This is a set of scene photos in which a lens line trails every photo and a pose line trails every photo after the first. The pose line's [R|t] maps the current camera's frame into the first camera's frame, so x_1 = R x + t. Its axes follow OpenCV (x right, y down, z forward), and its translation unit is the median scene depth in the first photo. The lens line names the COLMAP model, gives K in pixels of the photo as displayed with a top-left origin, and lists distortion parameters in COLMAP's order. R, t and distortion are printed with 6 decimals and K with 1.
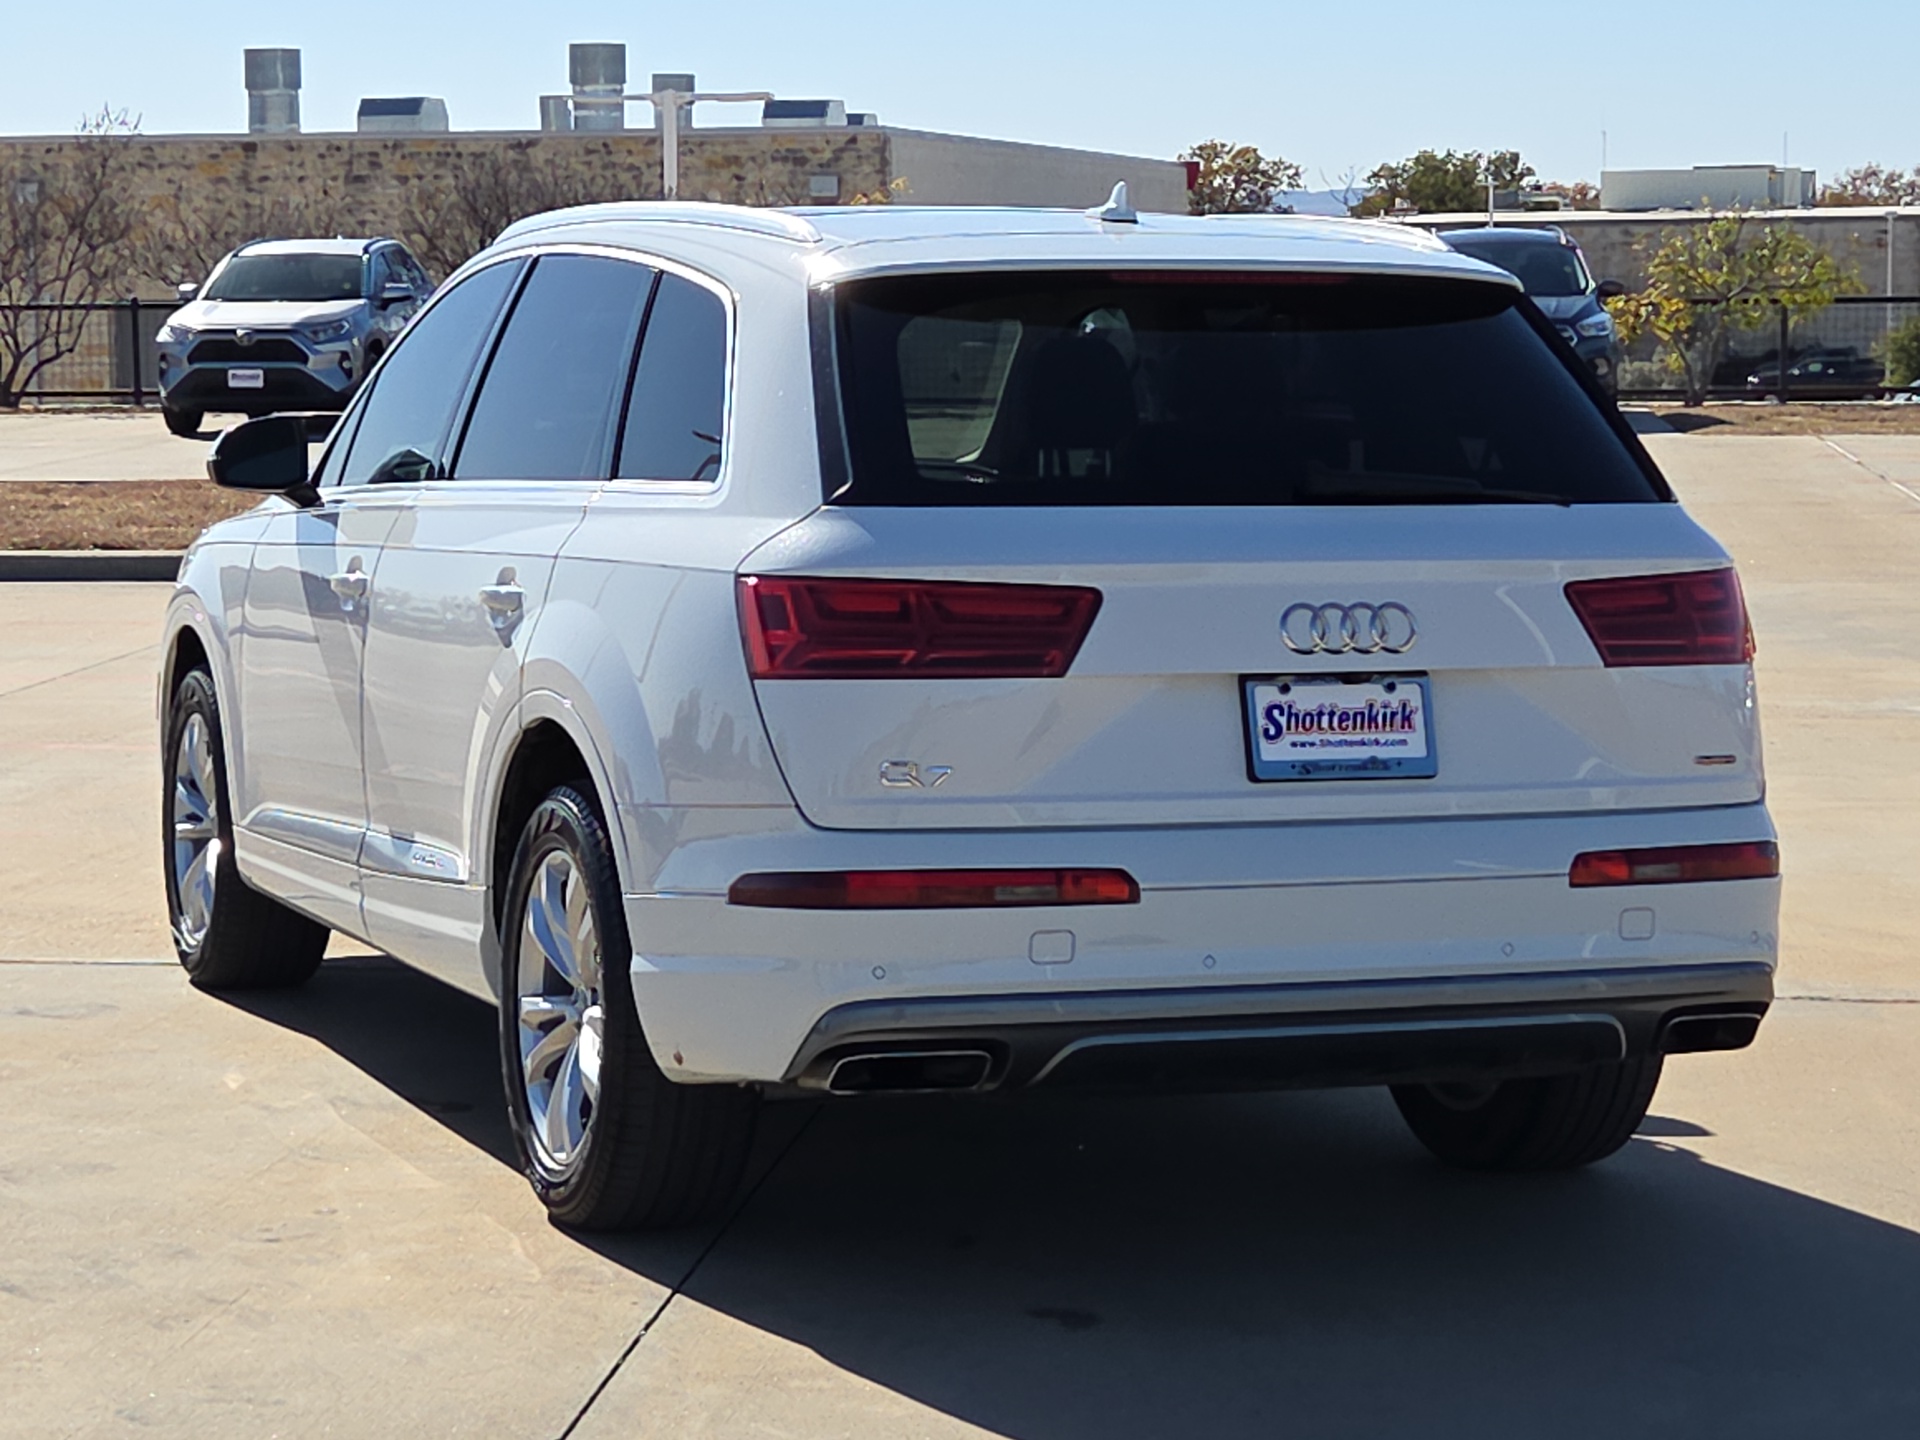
lens RADIAL K [[4378.6, 0, 956.0], [0, 4378.6, 720.4], [0, 0, 1]] dist [0.101301, 0.000000]
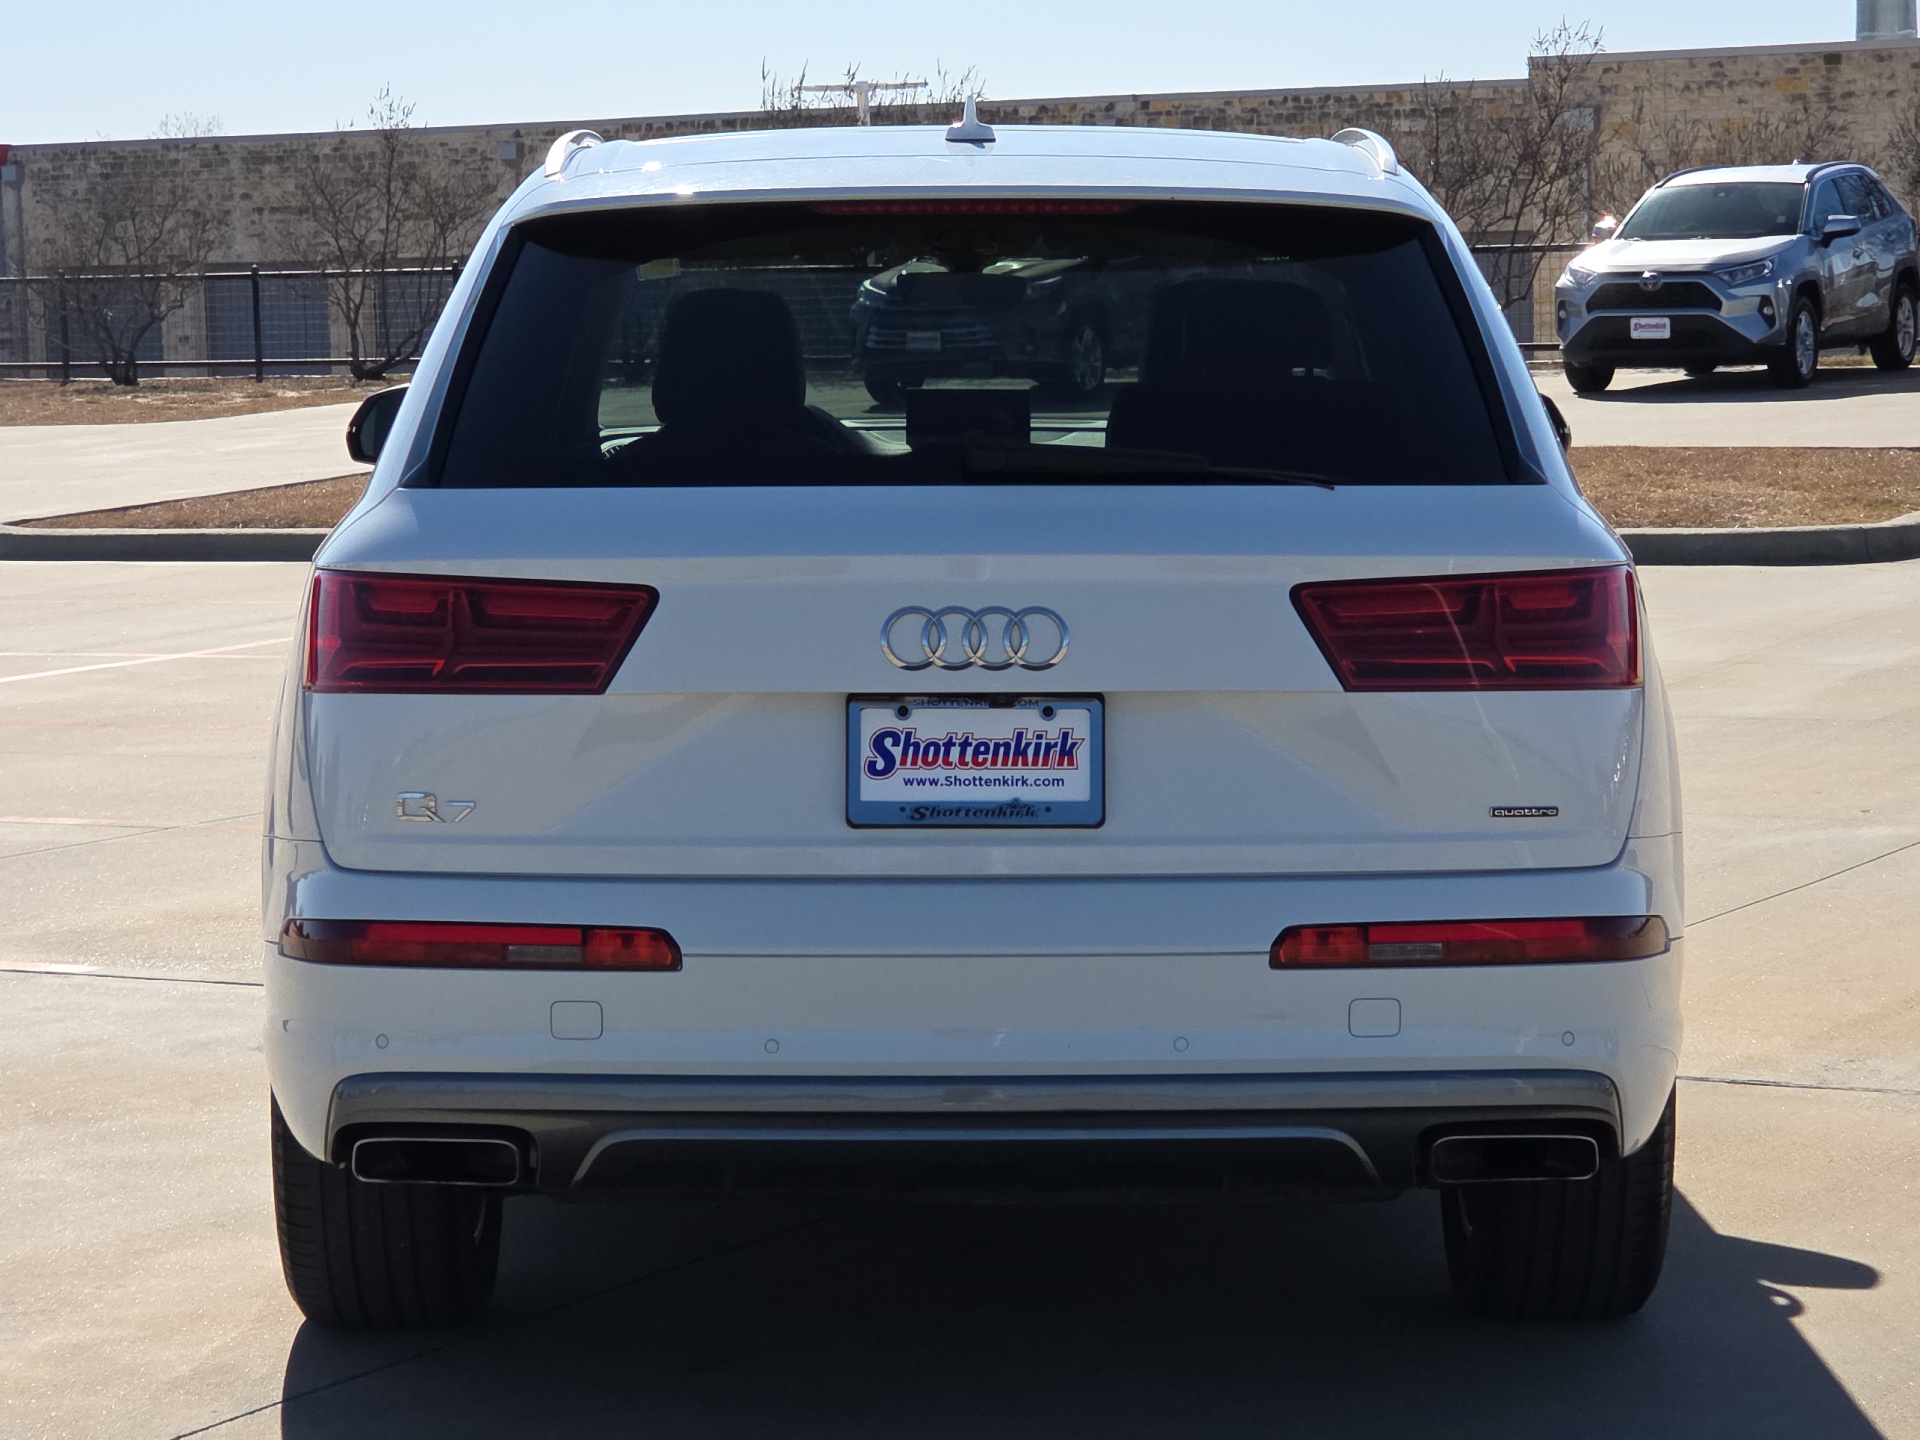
lens RADIAL K [[5047.7, 0, 966.0], [0, 5047.7, 719.5], [0, 0, 1]] dist [0.050408, 0.000000]
pose [[0.934179, 0.017120, -0.356393, 0.415091], [-0.017162, 0.999848, 0.003043, -0.008909], [0.356391, 0.003273, 0.934331, 0.129568]]
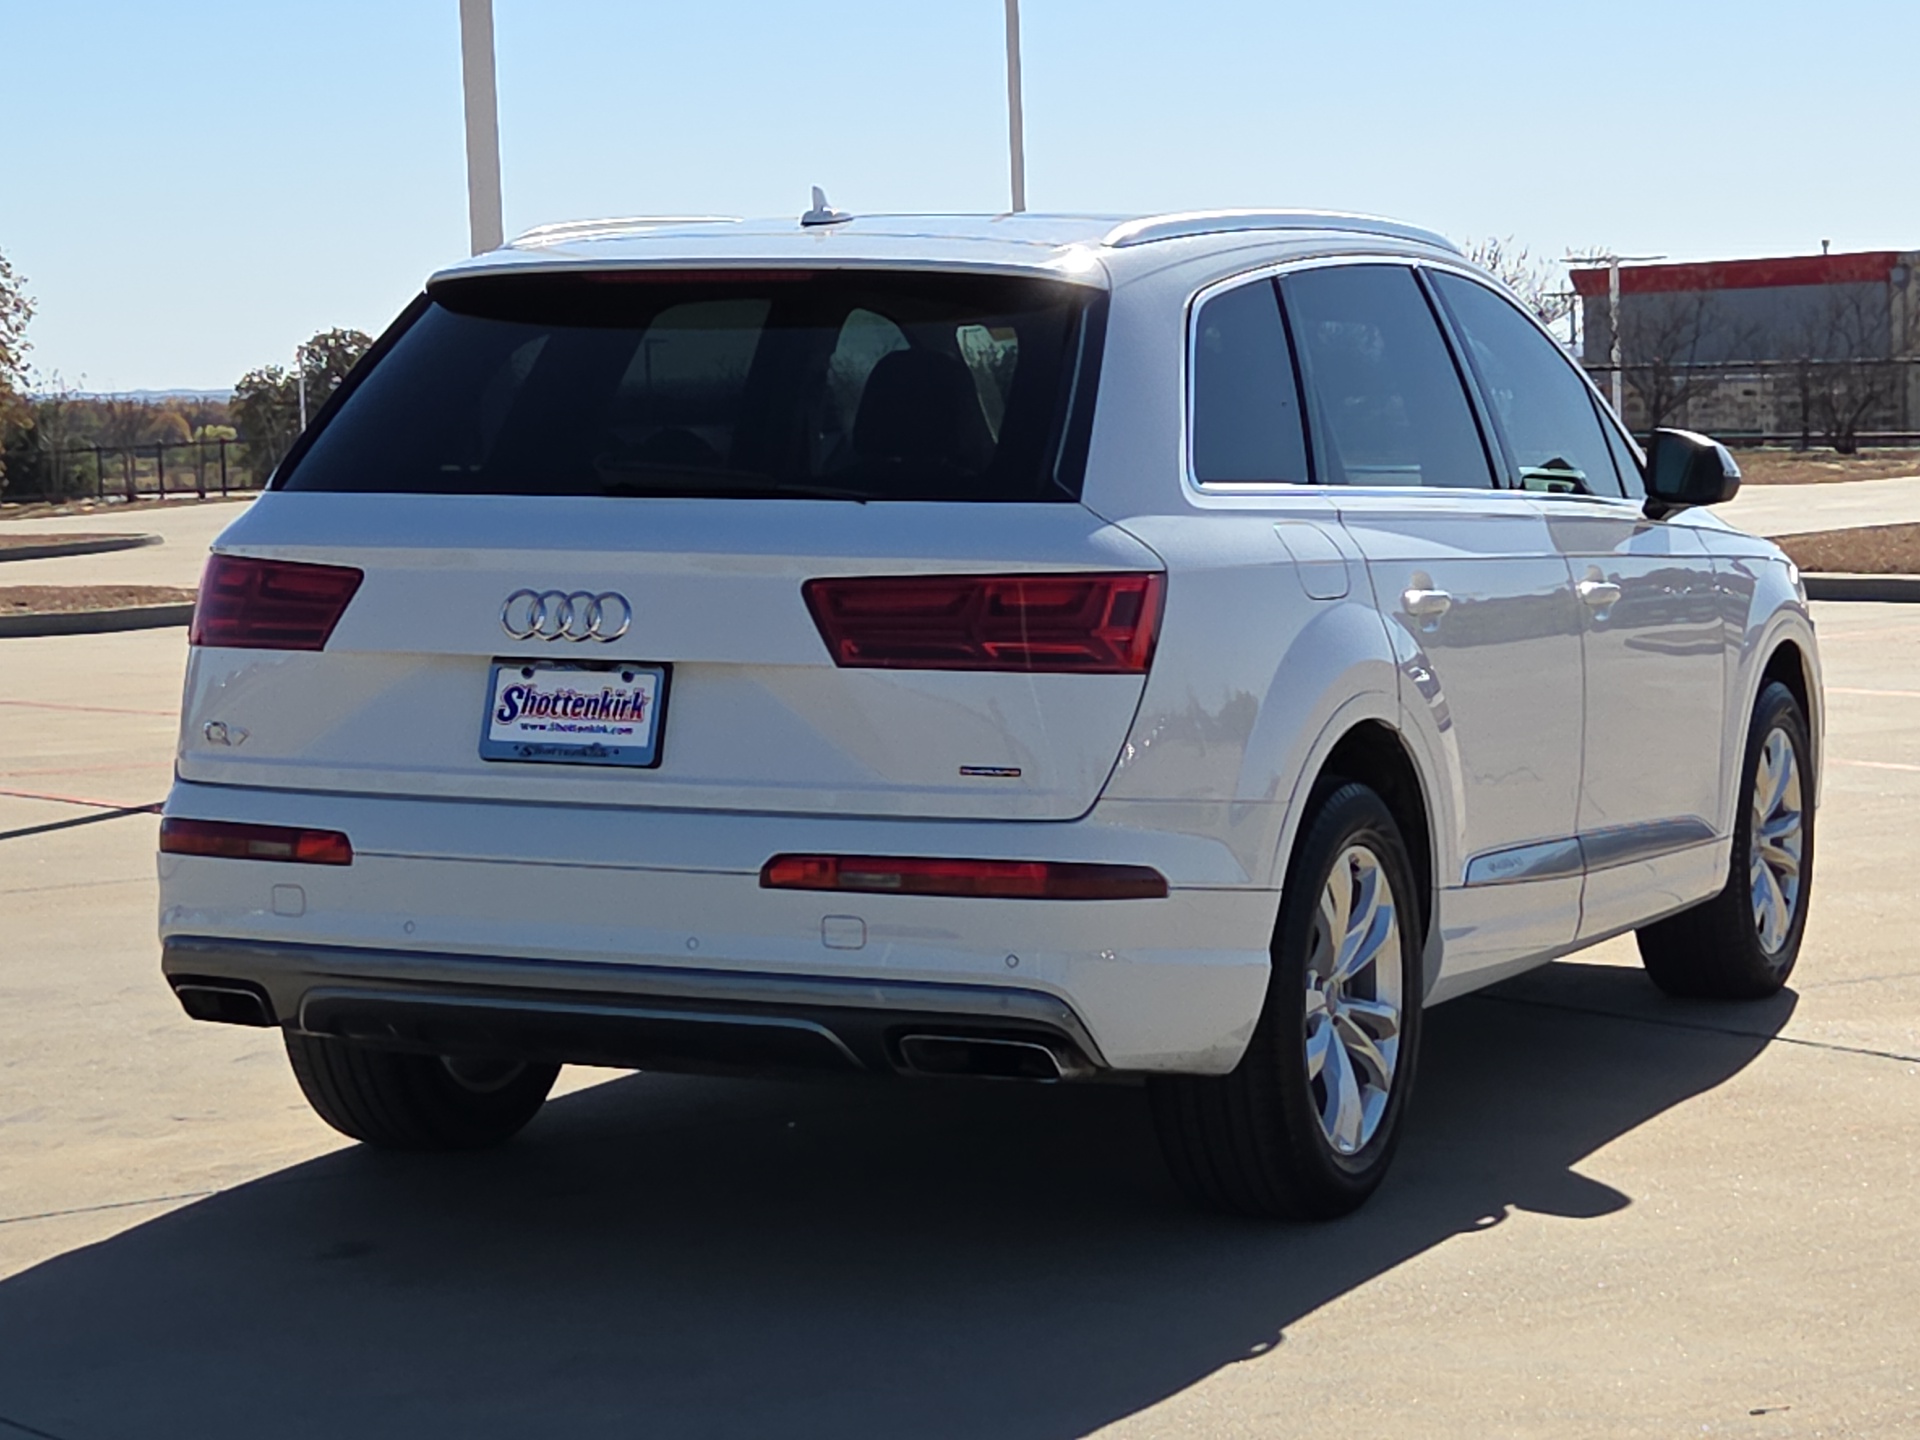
lens RADIAL K [[4198.9, 0, 956.5], [0, 4198.9, 718.8], [0, 0, 1]] dist [0.385918, 0.000000]
pose [[0.703526, 0.046765, -0.709129, 0.844354], [-0.053134, 0.998501, 0.013134, -0.014635], [0.708681, 0.028439, 0.704956, 0.367063]]
